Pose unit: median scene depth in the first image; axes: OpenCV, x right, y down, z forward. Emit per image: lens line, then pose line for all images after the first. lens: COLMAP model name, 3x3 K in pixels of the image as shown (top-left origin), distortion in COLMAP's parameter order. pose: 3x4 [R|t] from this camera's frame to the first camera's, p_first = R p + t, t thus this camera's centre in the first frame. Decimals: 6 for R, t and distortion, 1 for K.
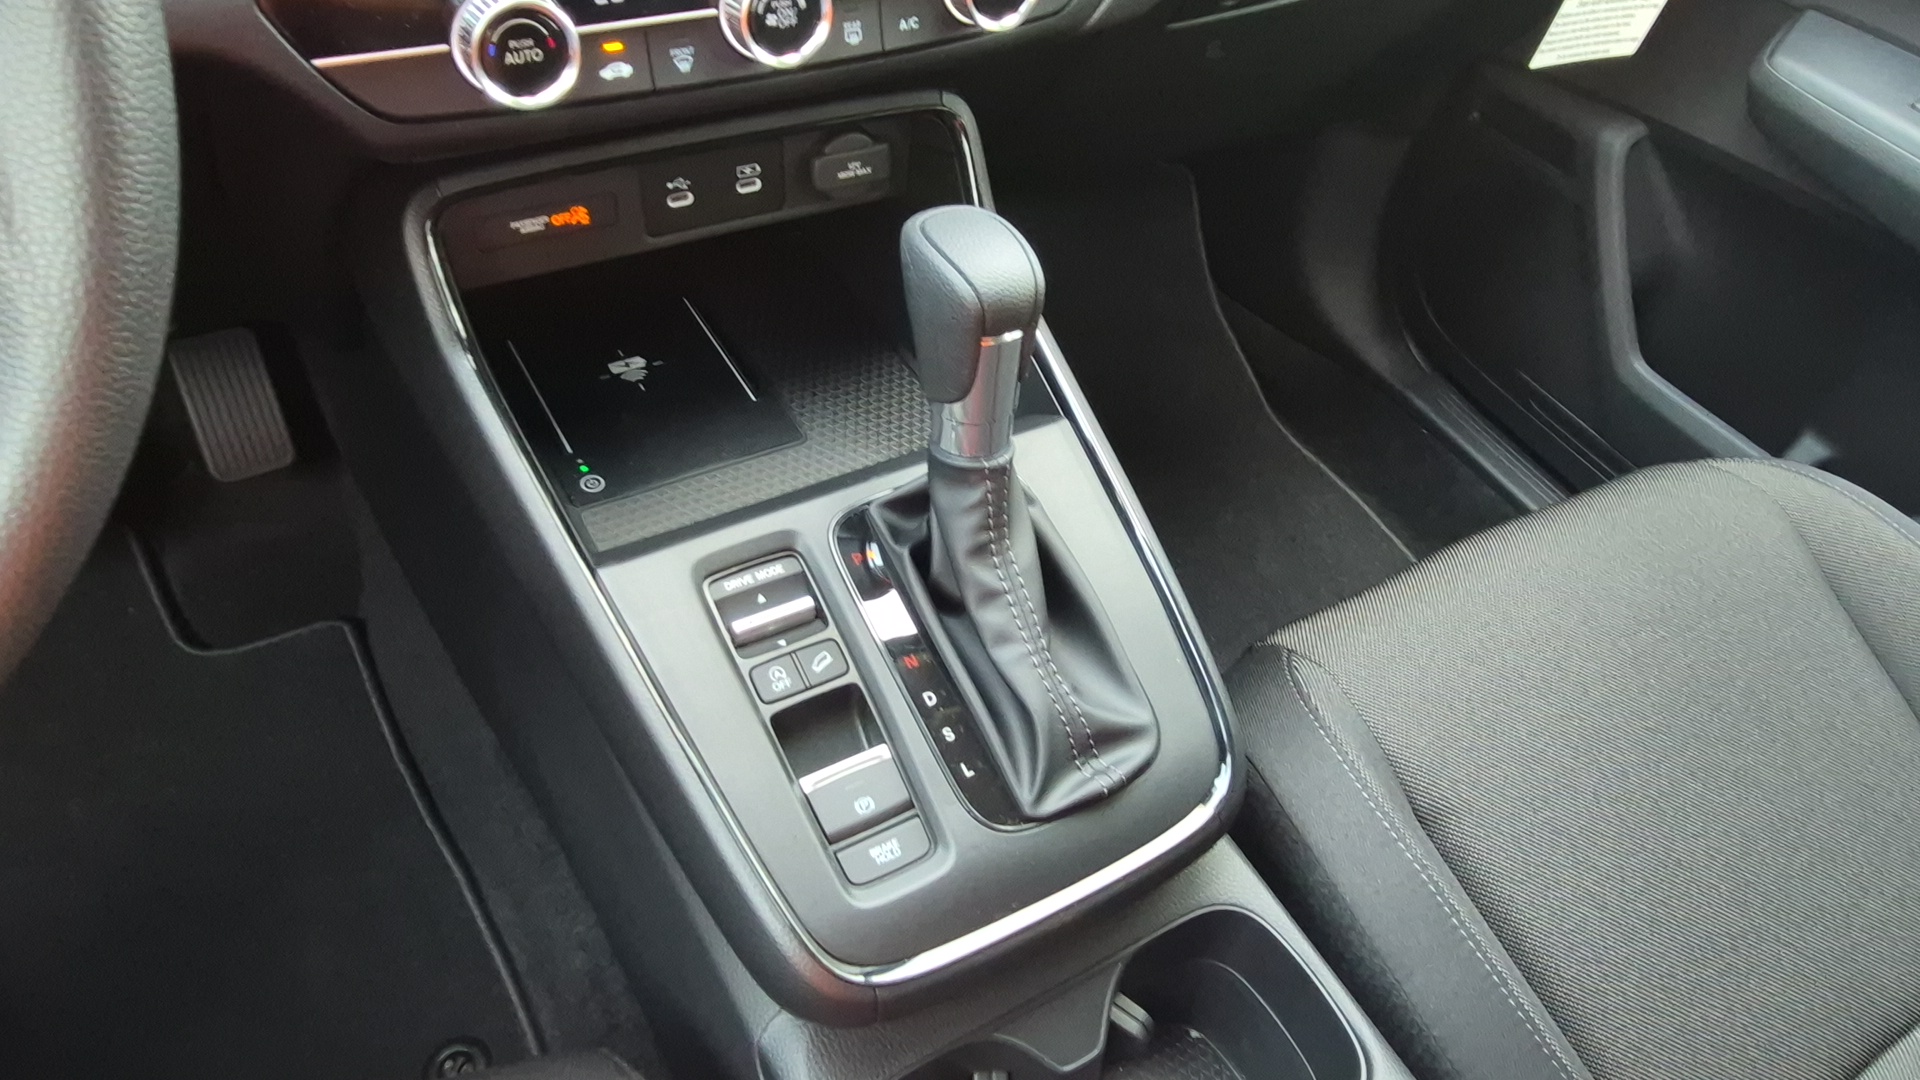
lens RADIAL K [[1370.8, 0, 960.0], [0, 1370.8, 540.0], [0, 0, 1]] dist [-0.007844, -0.003003]
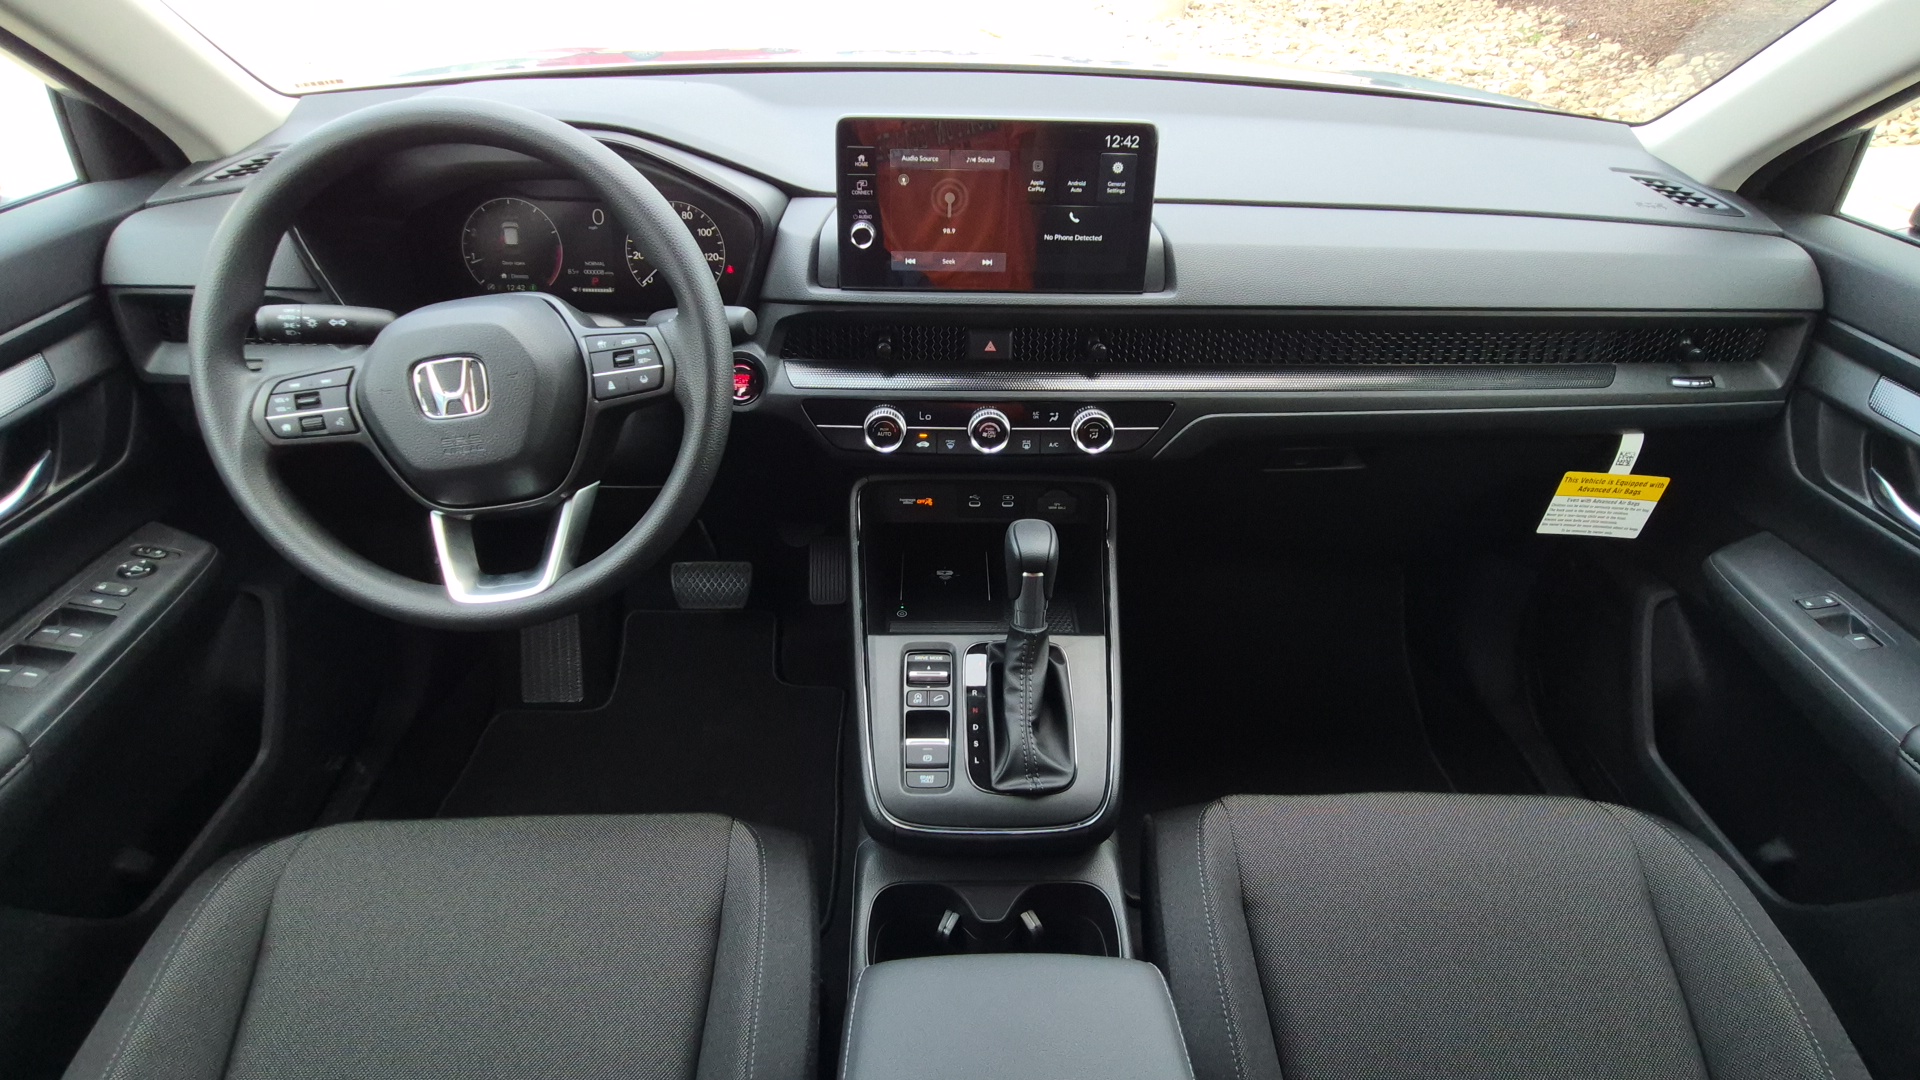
lens RADIAL K [[1039.9, 0, 960.0], [0, 1039.9, 540.0], [0, 0, 1]] dist [0.001547, -0.000058]
pose [[0.857208, 0.187142, -0.479762, 0.683369], [-0.302347, 0.937053, -0.174695, 0.128904], [0.416870, 0.294804, 0.859831, -0.527172]]
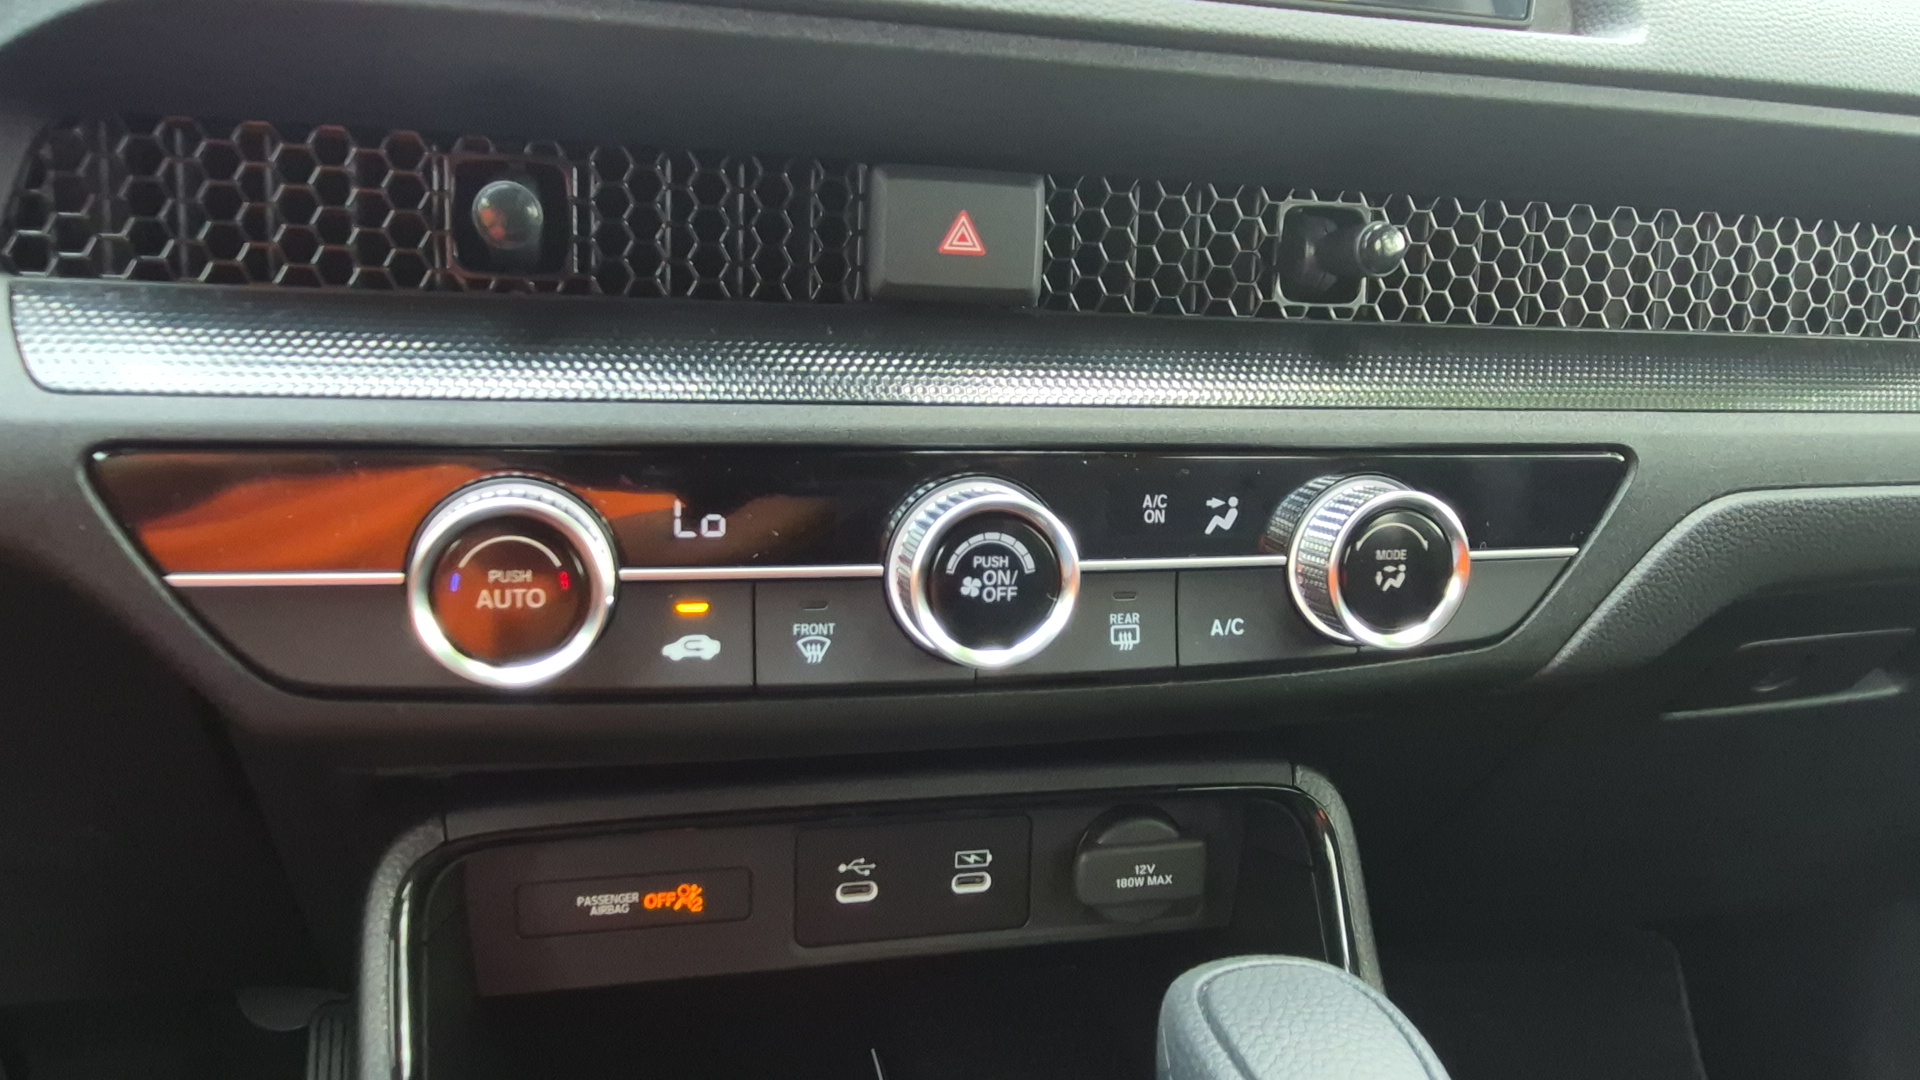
lens RADIAL K [[1370.8, 0, 960.0], [0, 1370.8, 540.0], [0, 0, 1]] dist [-0.007844, -0.003003]
pose [[0.956045, 0.033368, -0.291314, 0.021091], [-0.173287, 0.865743, -0.469533, -0.113395], [0.236535, 0.499375, 0.833472, 0.454556]]
